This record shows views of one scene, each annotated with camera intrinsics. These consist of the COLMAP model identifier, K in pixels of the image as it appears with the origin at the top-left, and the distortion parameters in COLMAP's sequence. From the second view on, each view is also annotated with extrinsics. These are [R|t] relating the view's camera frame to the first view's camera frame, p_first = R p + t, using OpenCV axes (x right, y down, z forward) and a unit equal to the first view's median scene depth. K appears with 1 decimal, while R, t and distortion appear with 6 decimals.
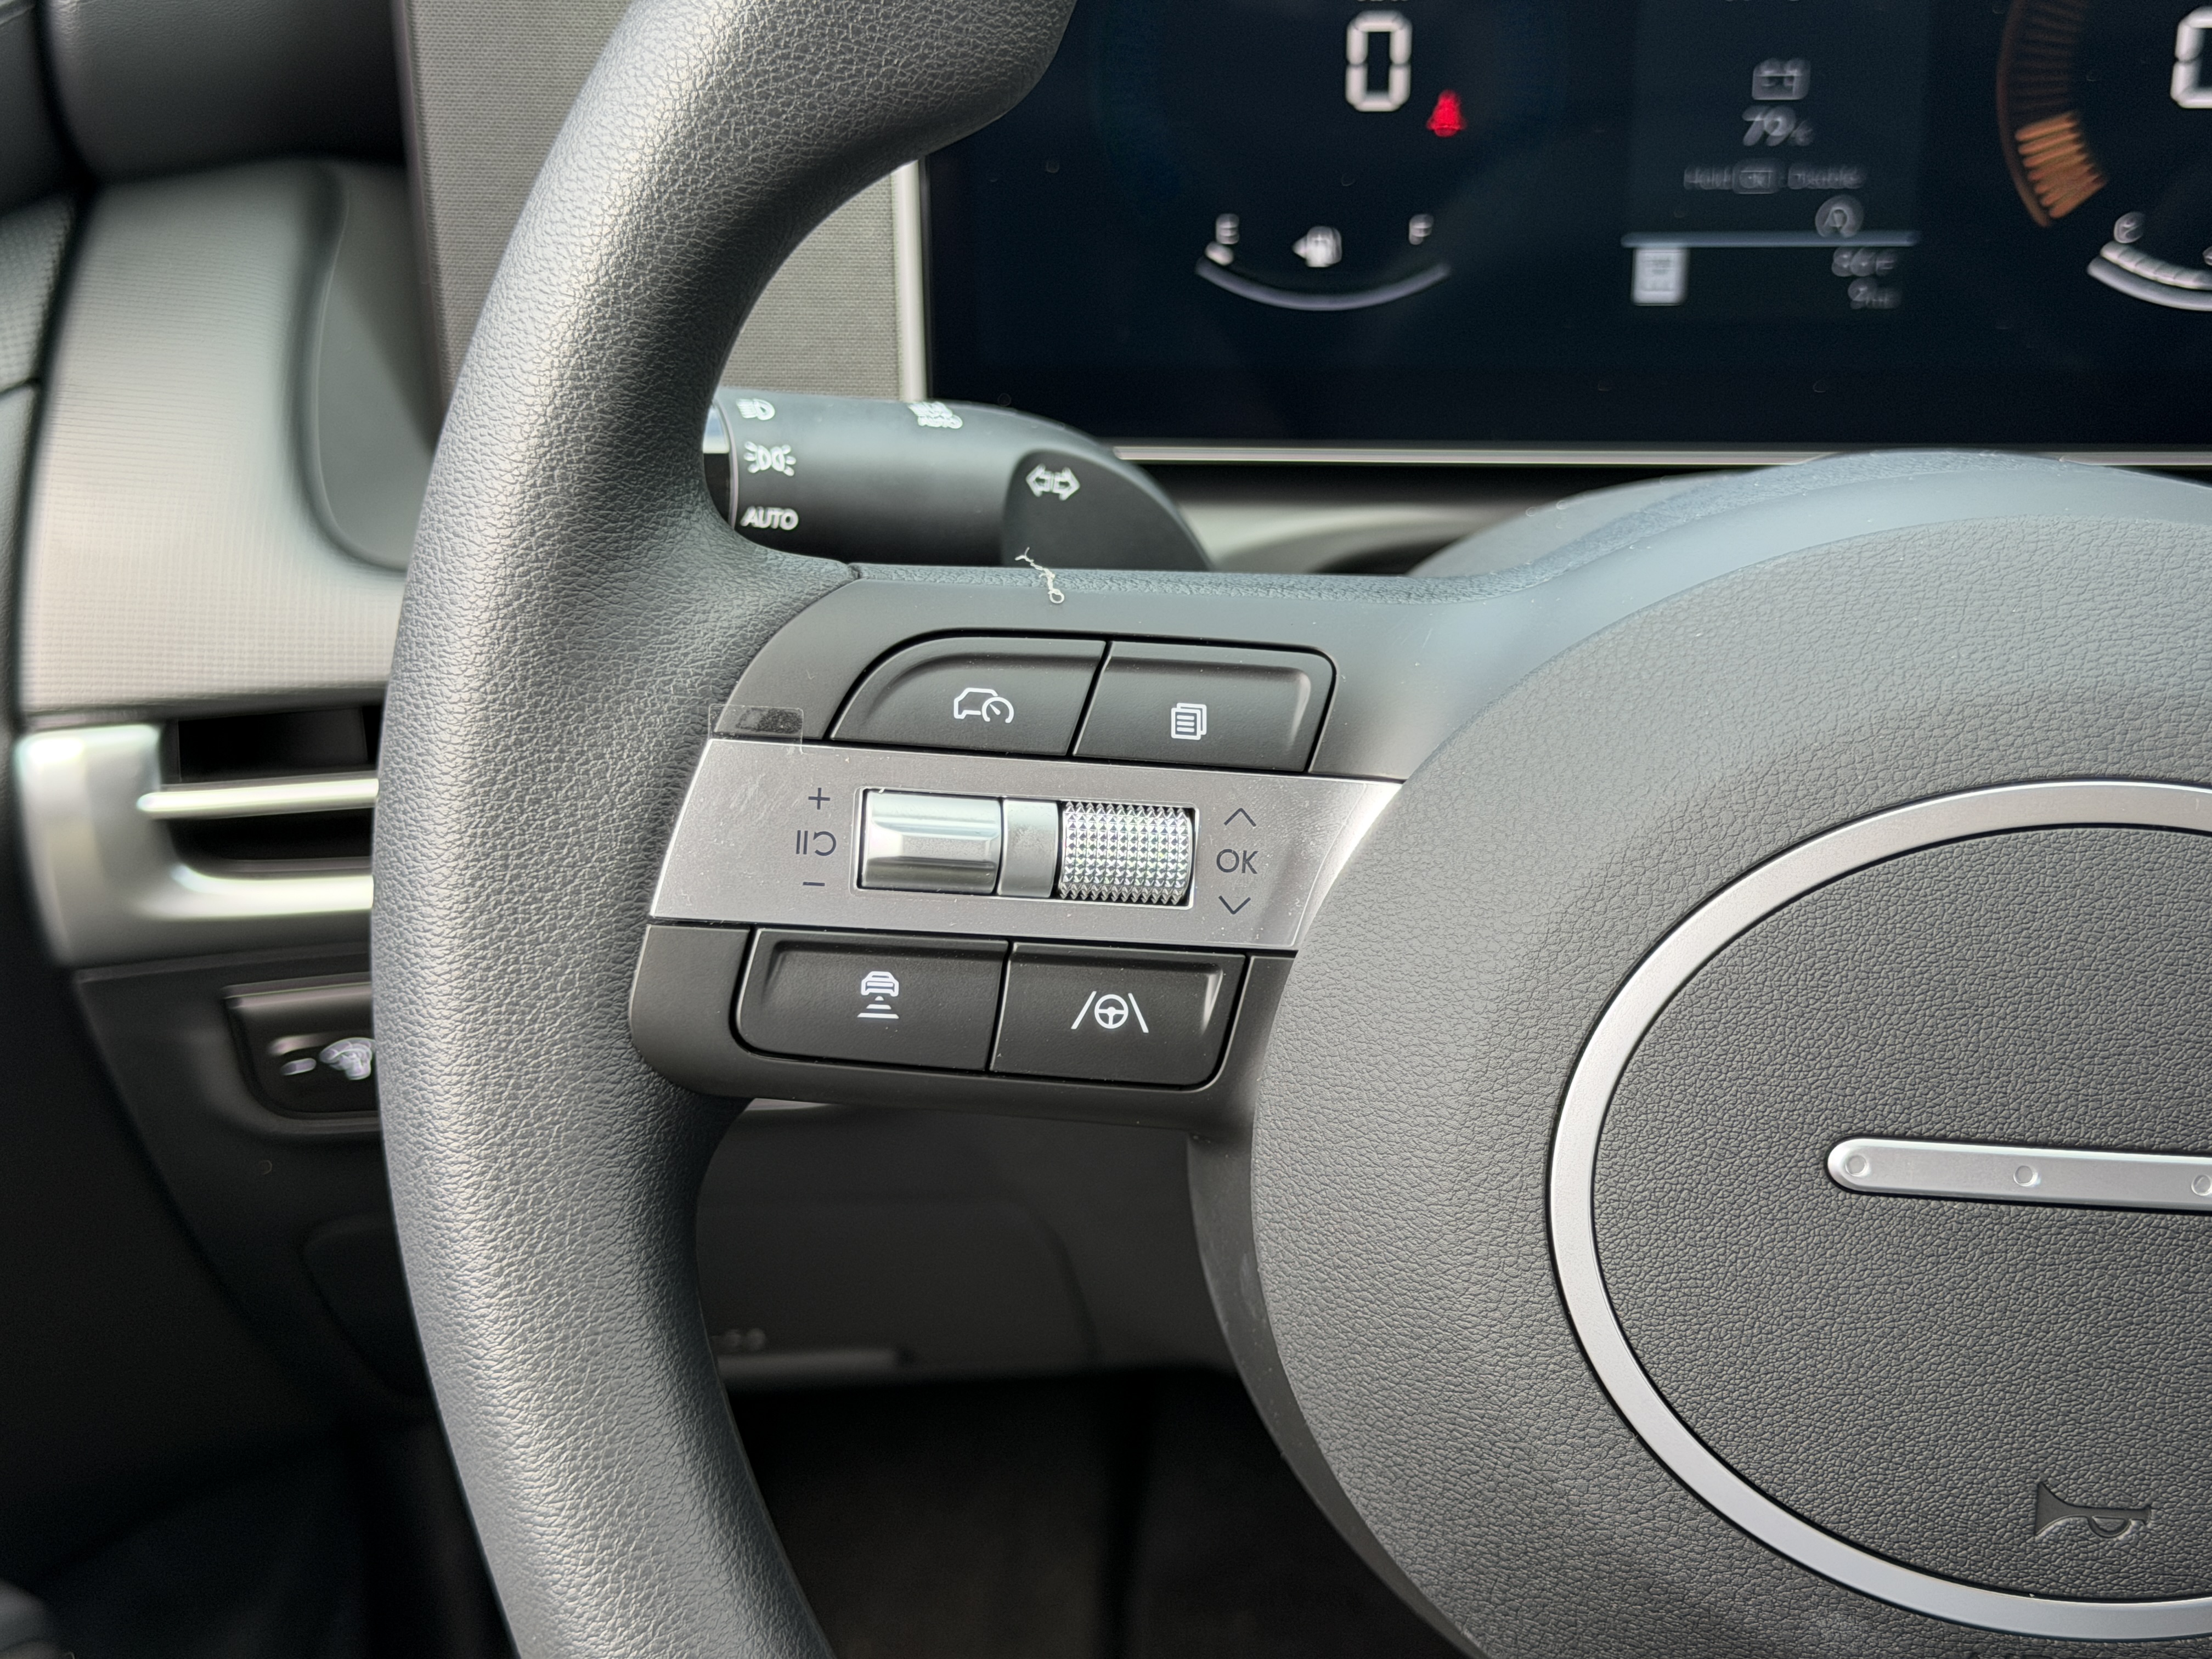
lens RADIAL K [[3190.9, 0, 1136.8], [0, 3190.9, 892.9], [0, 0, 1]] dist [0.083413, 0.000000]
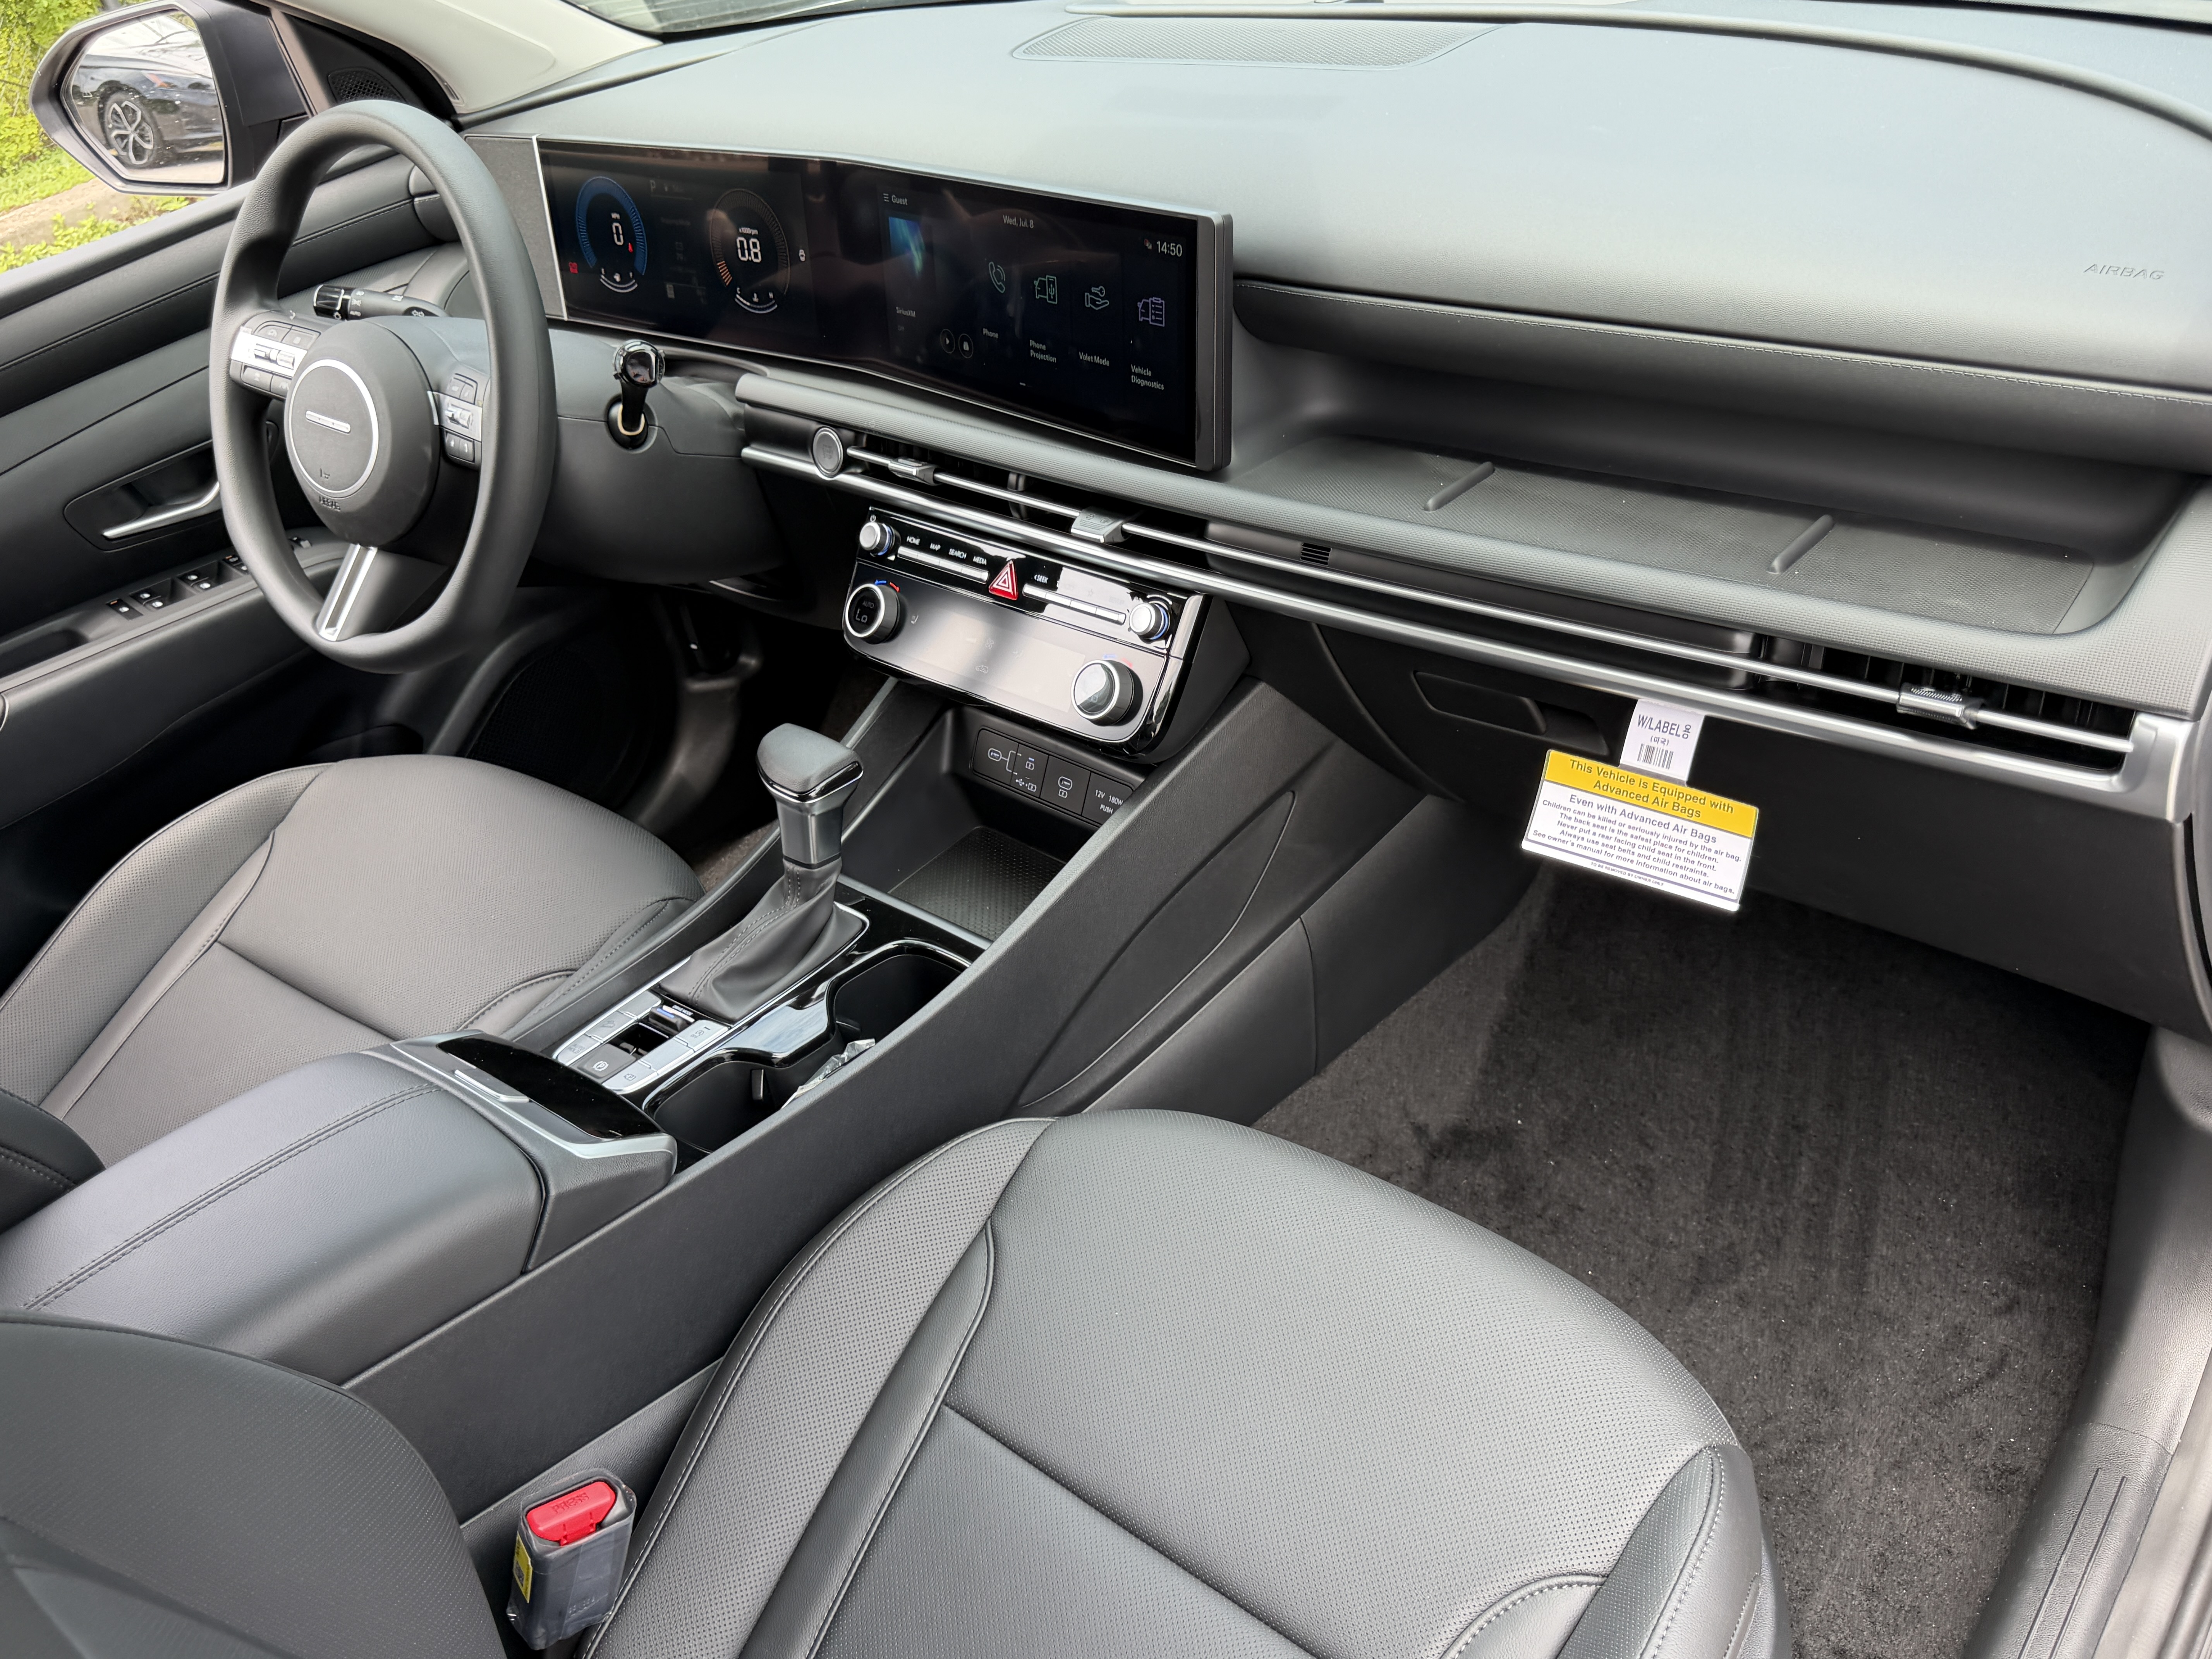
lens RADIAL K [[1816.3, 0, 1113.4], [0, 1816.3, 845.6], [0, 0, 1]] dist [0.081869, -0.025917]
pose [[0.811451, 0.245005, -0.530585, 2.103286], [-0.194430, 0.969340, 0.150254, 0.032742], [0.551130, -0.018762, 0.834208, -0.686119]]
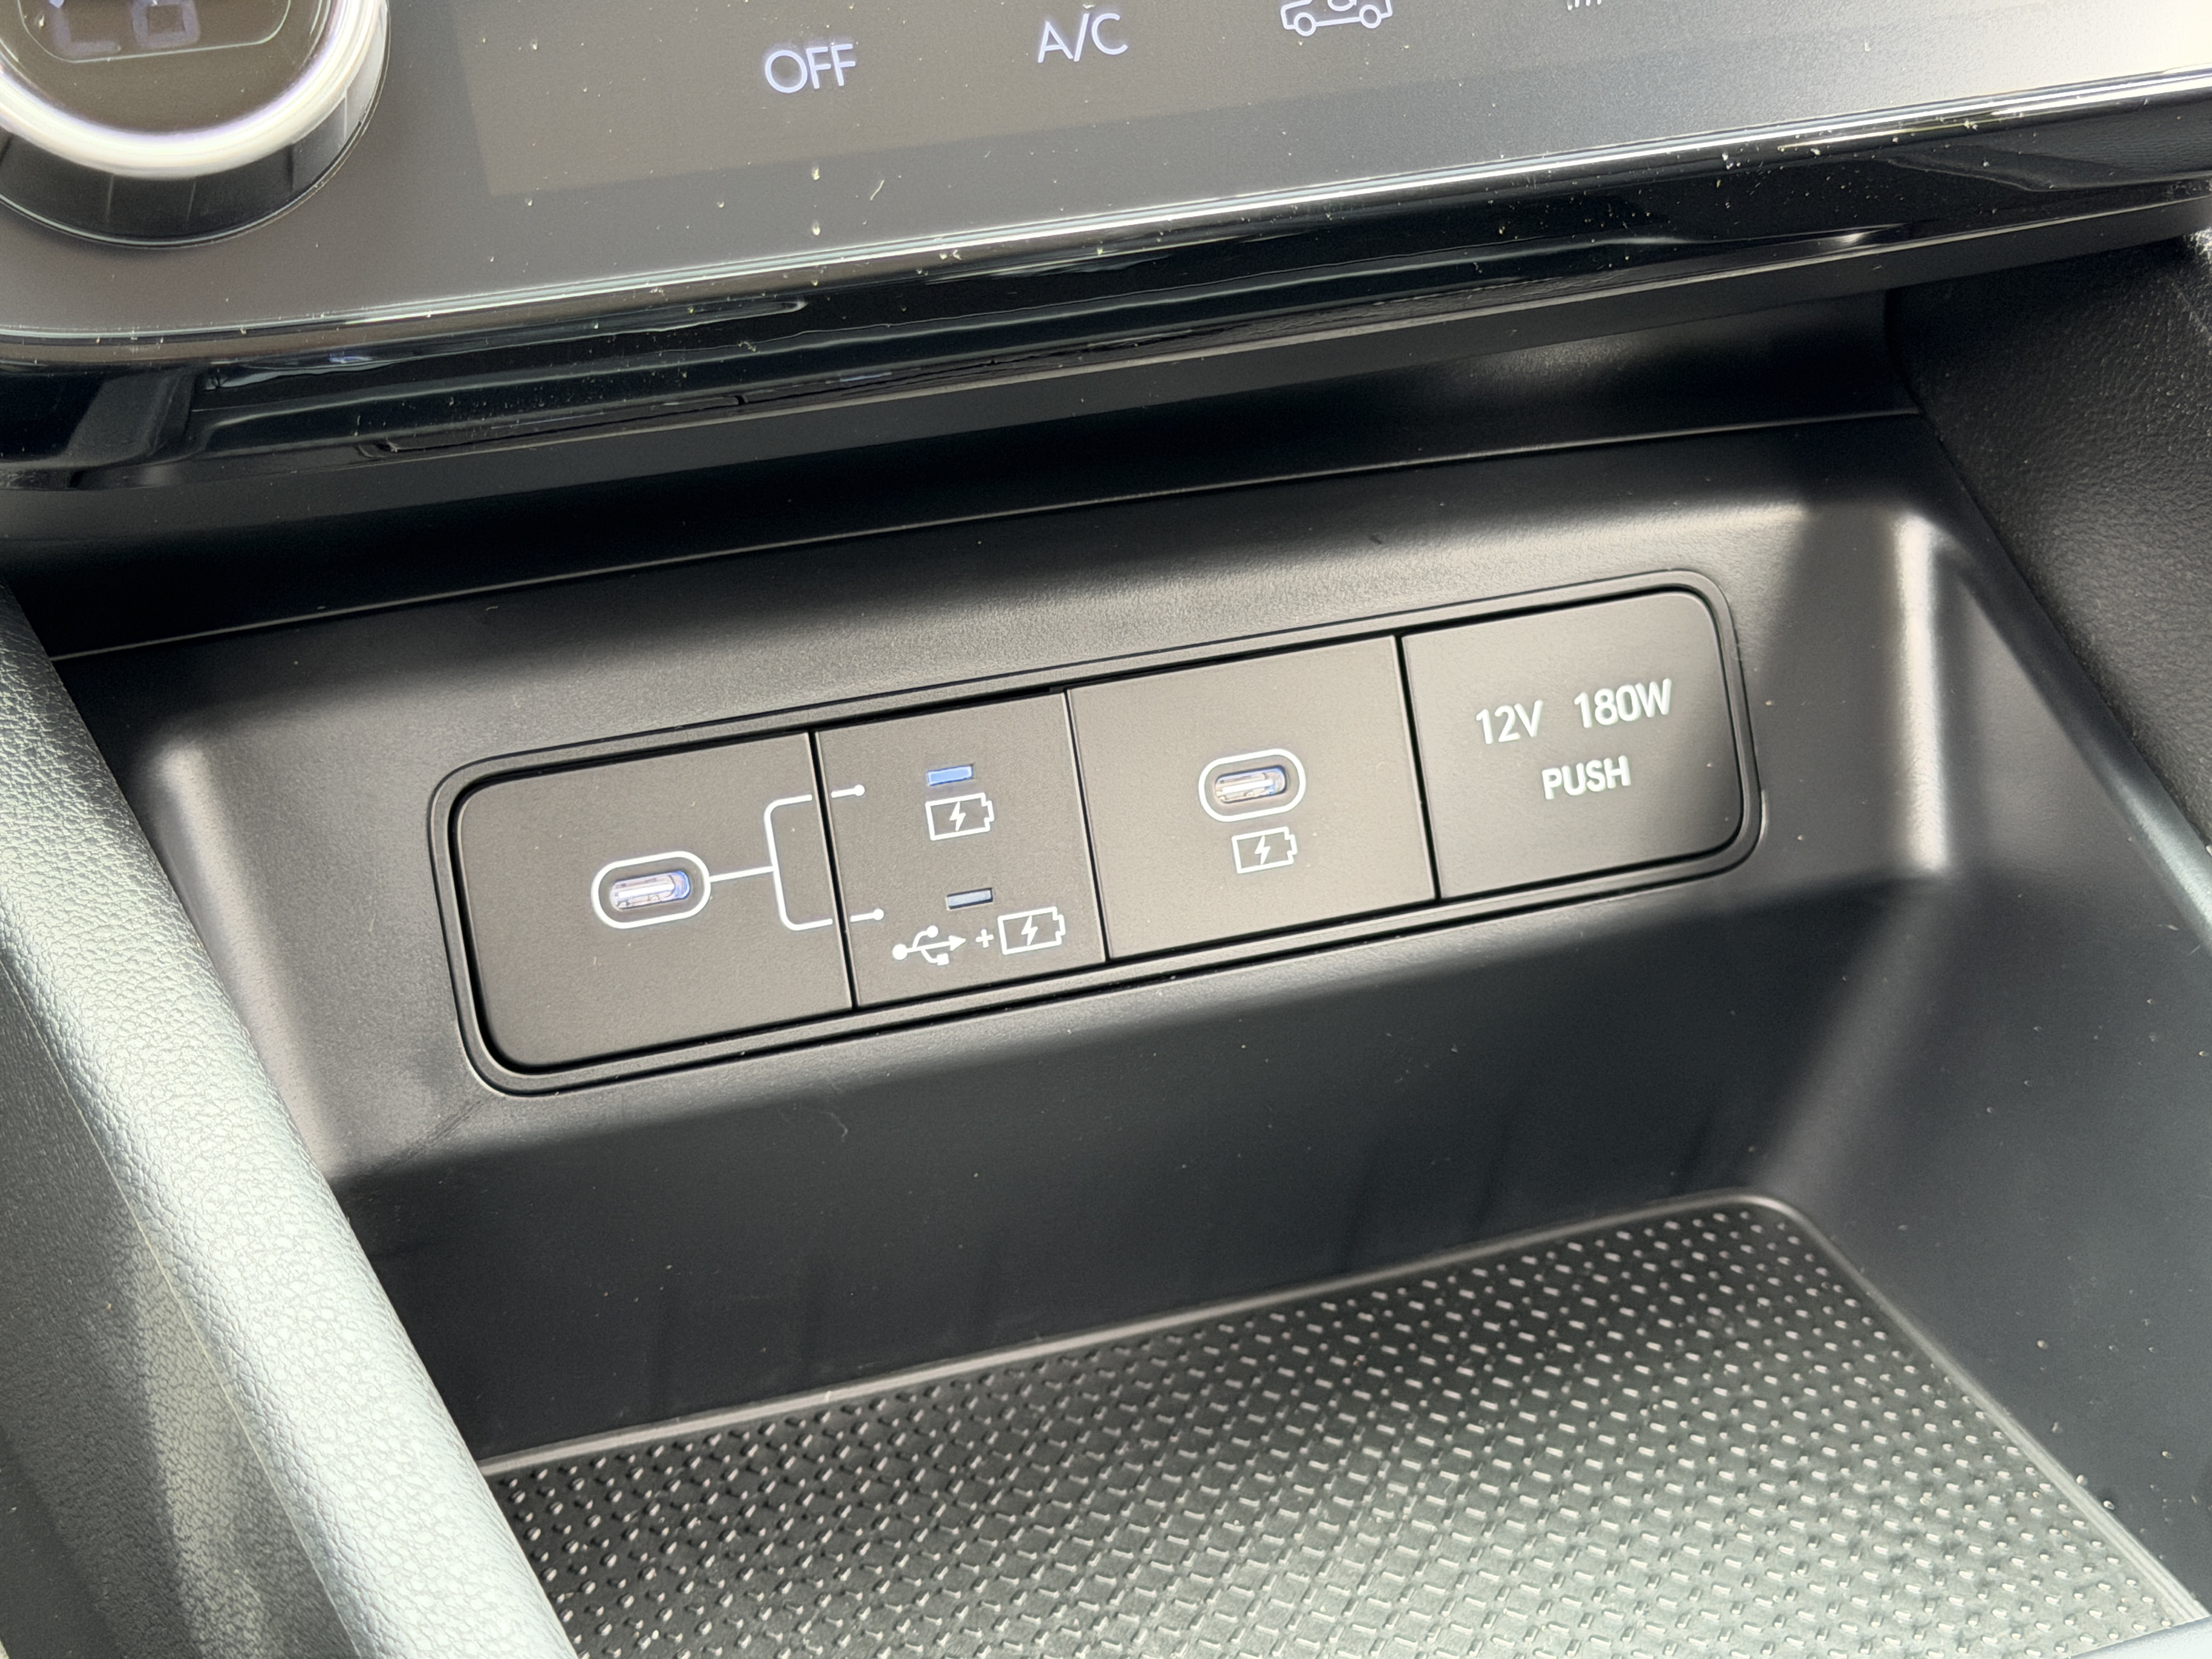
lens RADIAL K [[4141.0, 0, 1115.5], [0, 4141.0, 825.6], [0, 0, 1]] dist [0.081870, 0.000000]
pose [[0.867559, -0.219818, 0.446117, 0.491630], [0.229651, 0.972724, 0.032695, 0.273466], [-0.441136, 0.074087, 0.894377, 0.381046]]
